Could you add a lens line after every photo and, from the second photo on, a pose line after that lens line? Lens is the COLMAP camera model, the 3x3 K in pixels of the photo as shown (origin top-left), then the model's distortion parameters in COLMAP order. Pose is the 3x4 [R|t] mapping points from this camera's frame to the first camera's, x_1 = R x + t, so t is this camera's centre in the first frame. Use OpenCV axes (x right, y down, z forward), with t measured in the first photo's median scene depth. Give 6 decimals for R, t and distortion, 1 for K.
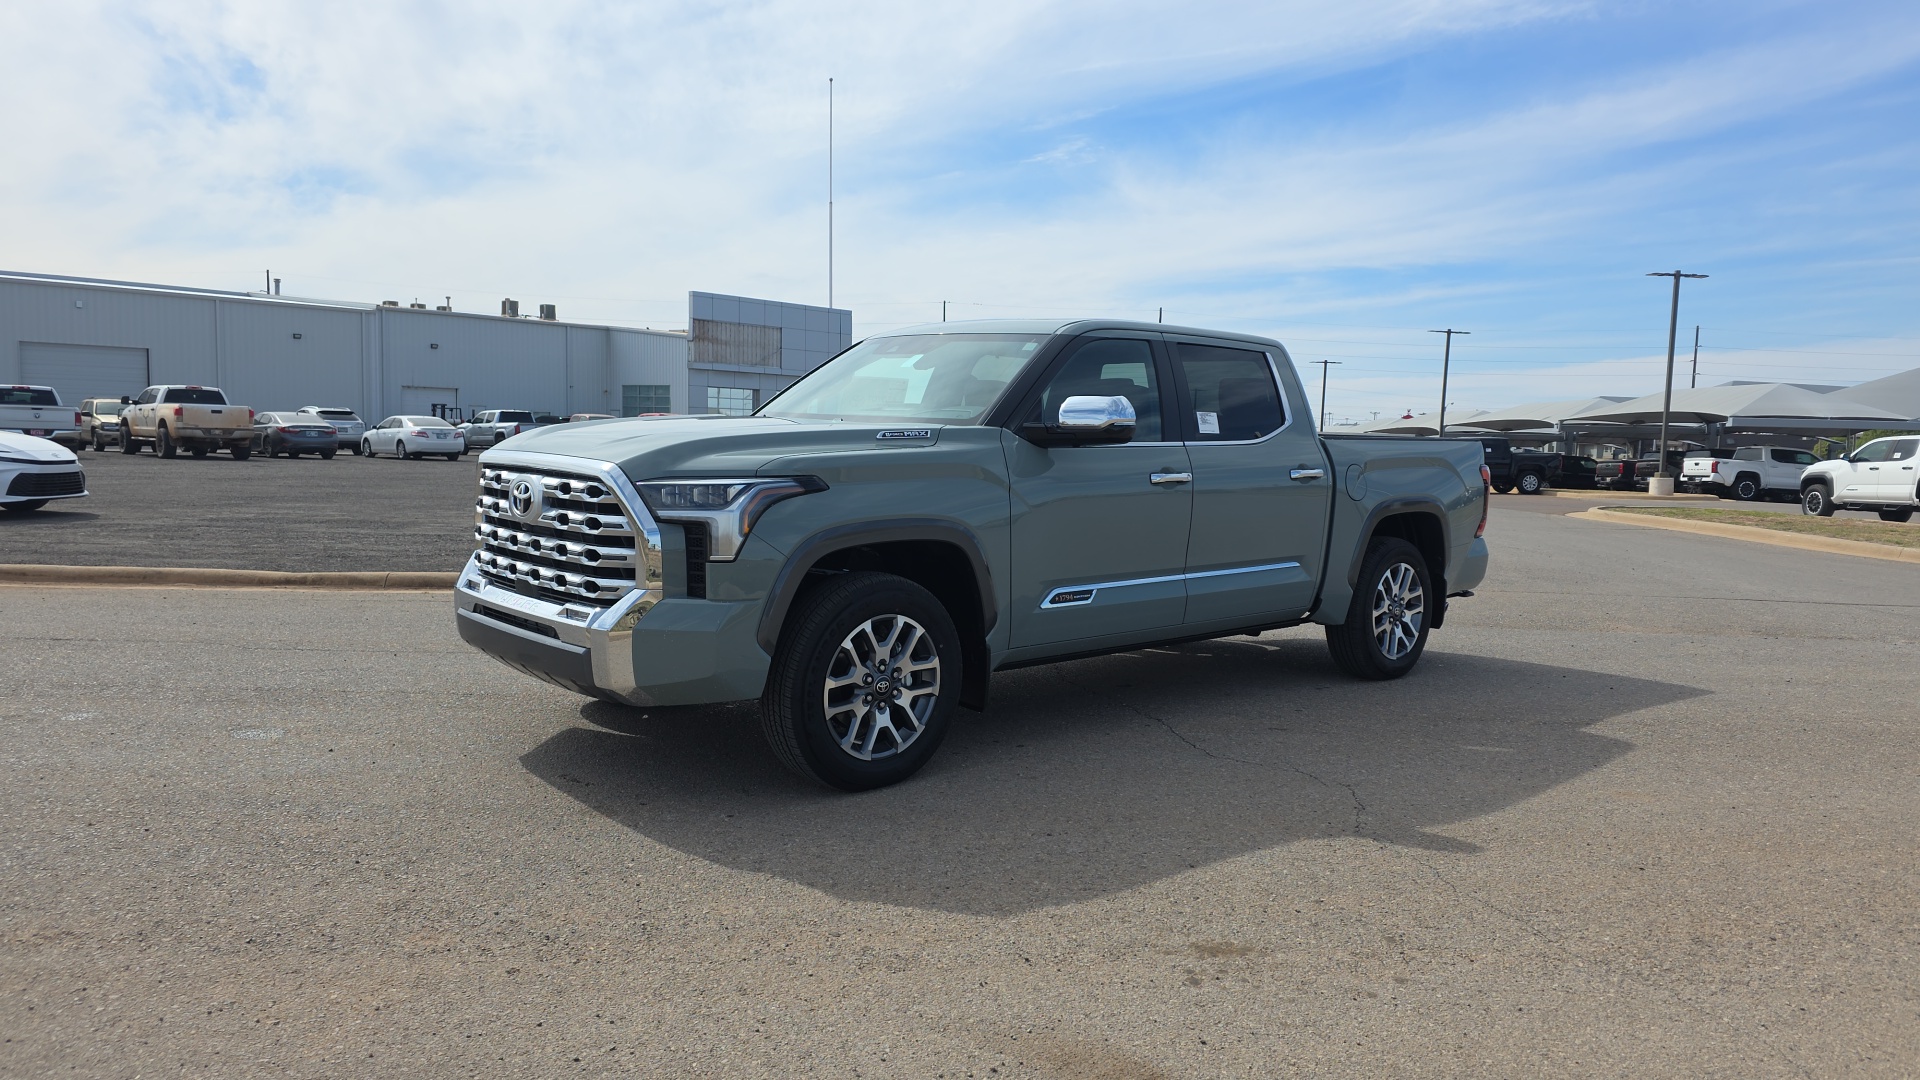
lens RADIAL K [[1287.8, 0, 1034.3], [0, 1287.8, 566.1], [0, 0, 1]] dist [0.053496, -0.065770]
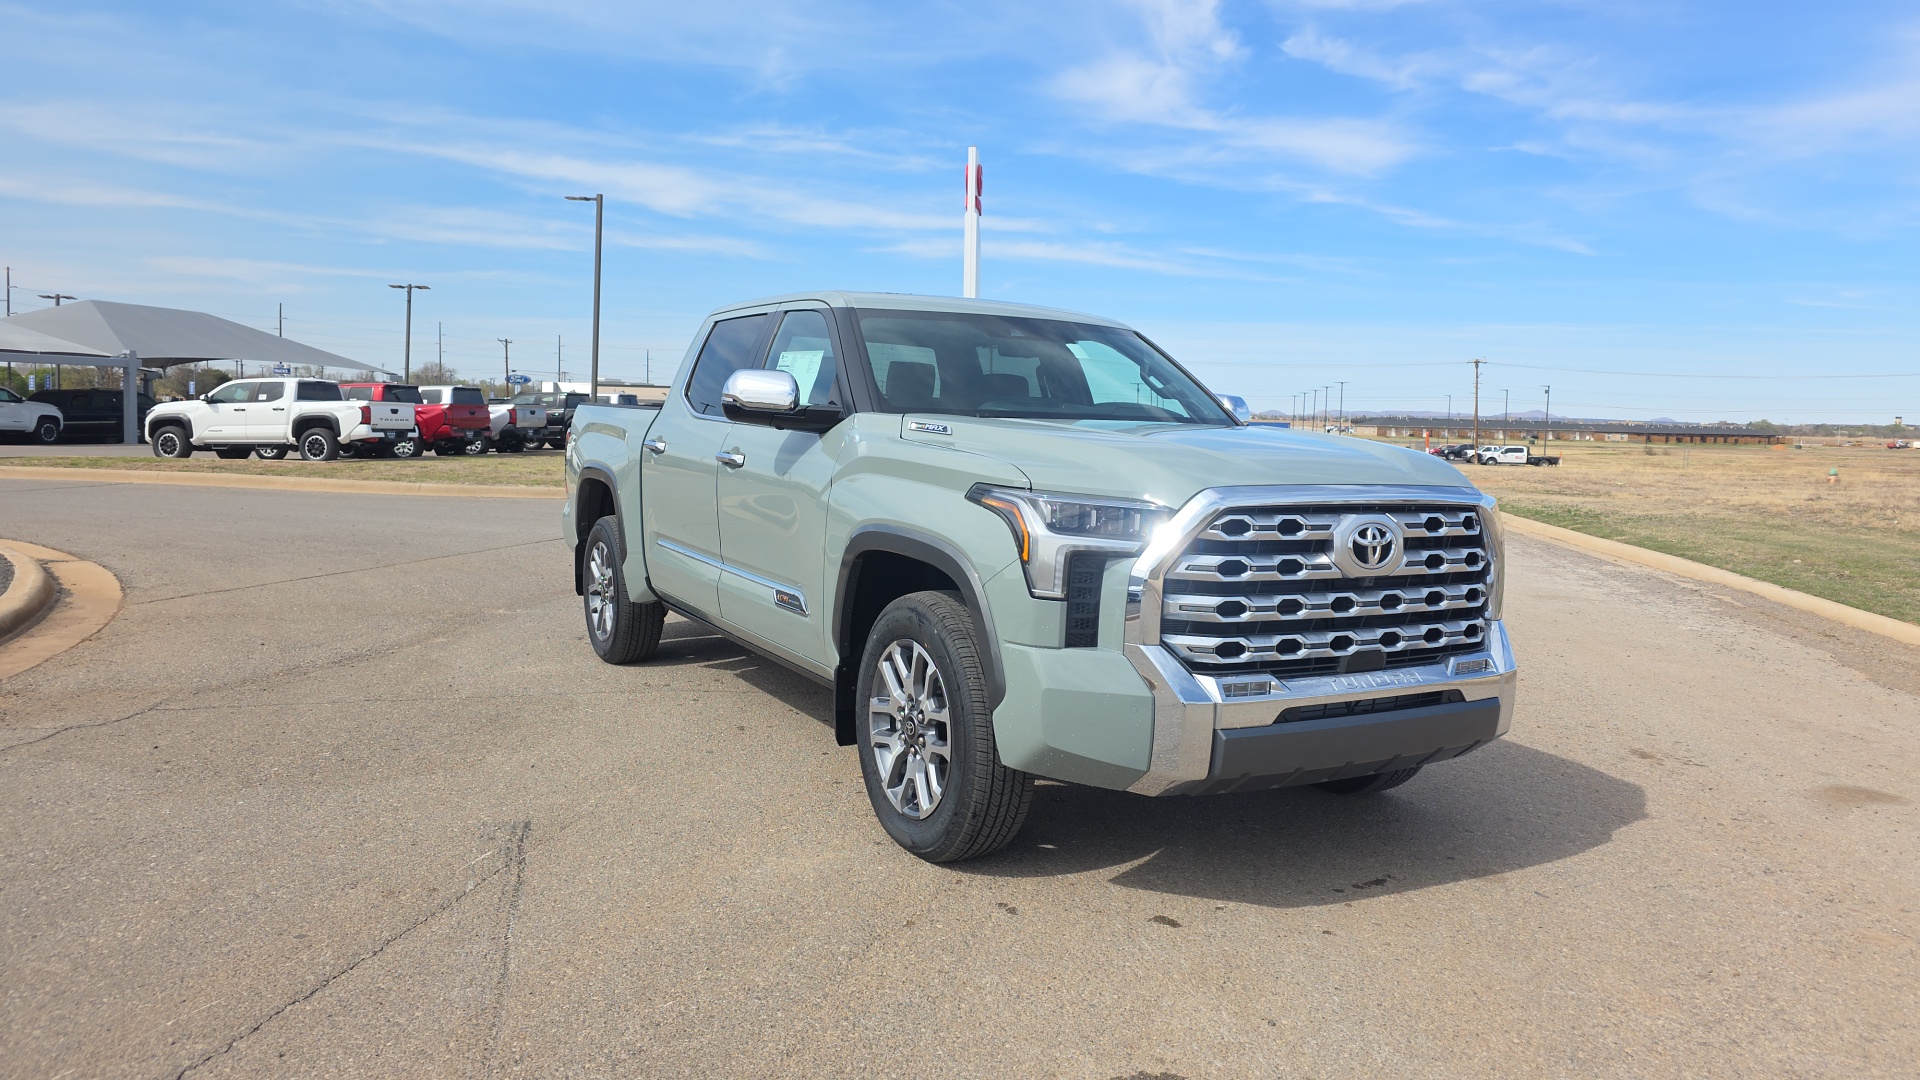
lens RADIAL K [[1305.0, 0, 973.4], [0, 1305.0, 559.3], [0, 0, 1]] dist [0.072206, -0.066104]
pose [[0.225325, -0.134831, 0.964909, -1.153145], [0.086727, 0.989222, 0.117976, -0.150198], [-0.970416, 0.057101, 0.234590, 1.017278]]
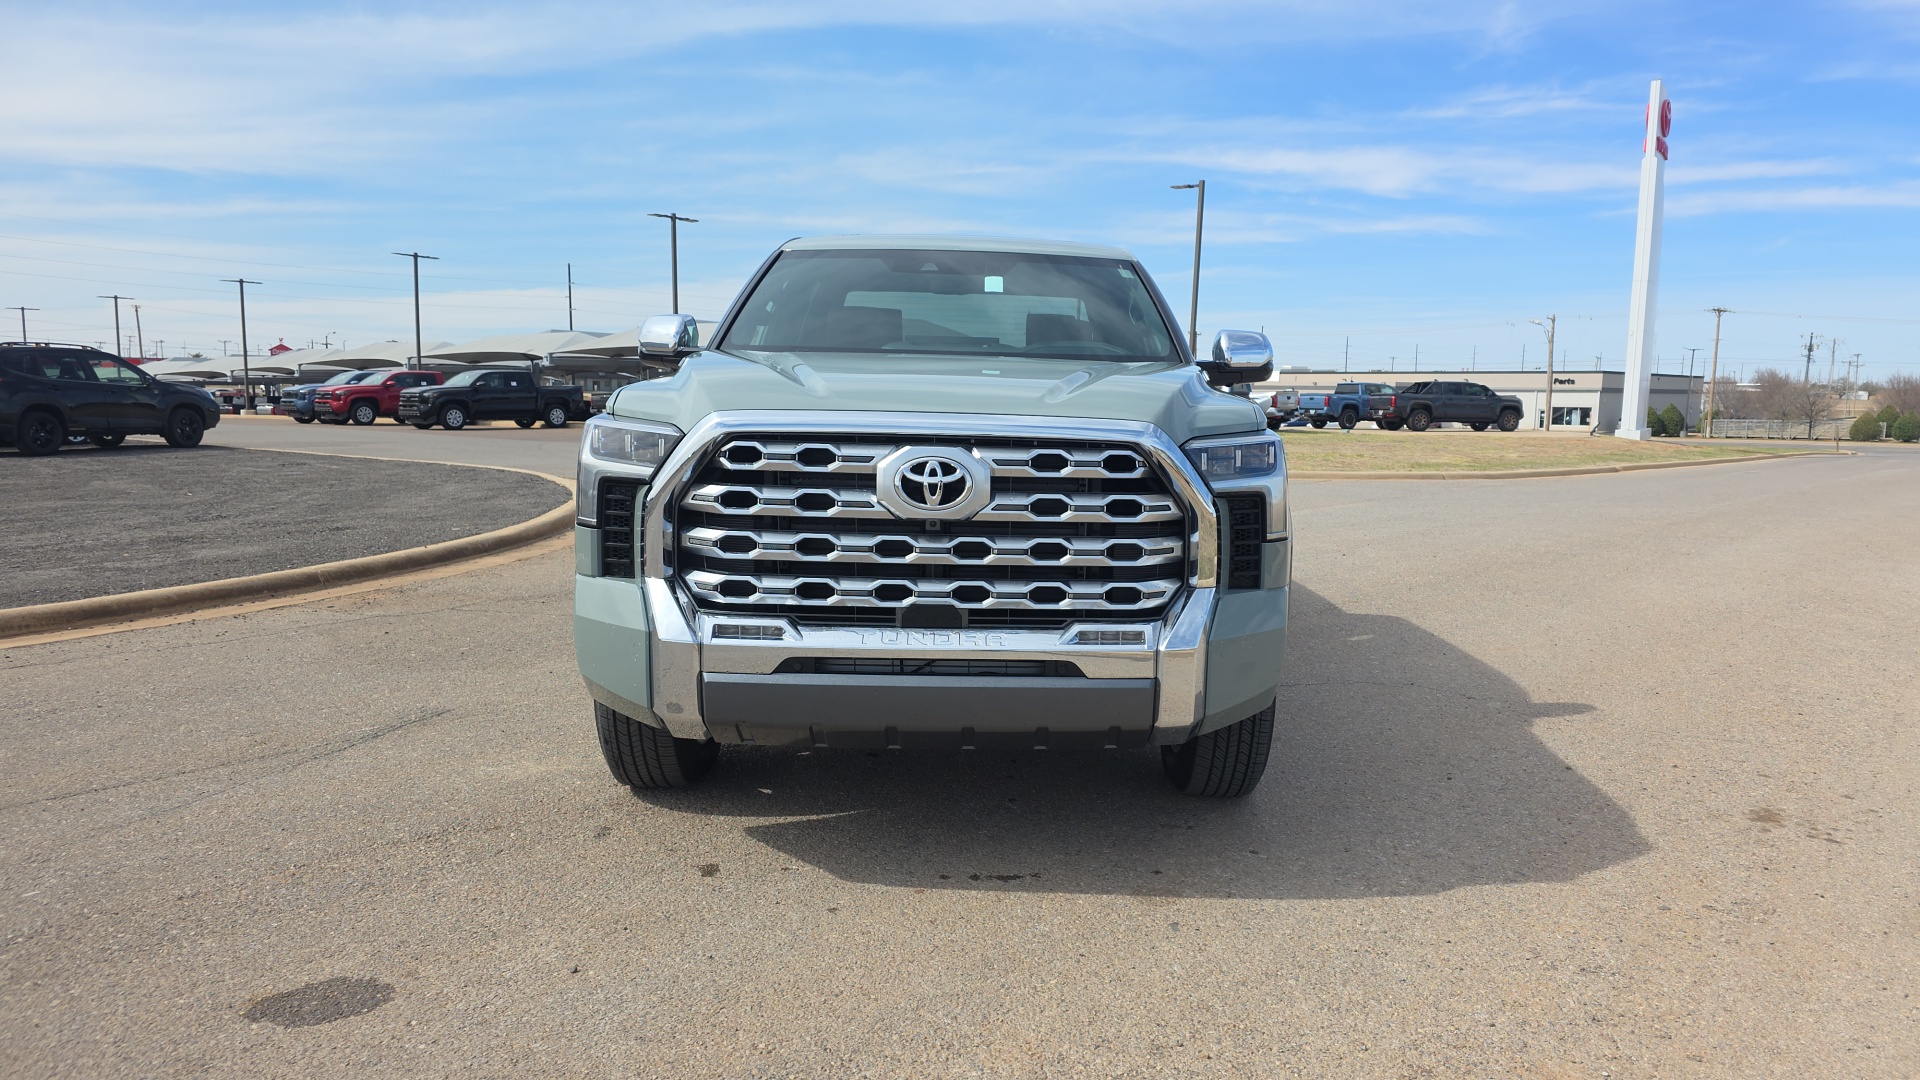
lens RADIAL K [[1270.2, 0, 996.5], [0, 1270.2, 574.5], [0, 0, 1]] dist [0.069419, -0.061319]
pose [[0.669289, -0.126027, 0.732236, -0.825485], [0.082071, 0.992019, 0.095722, -0.063296], [-0.738456, -0.003970, 0.674290, 0.525965]]
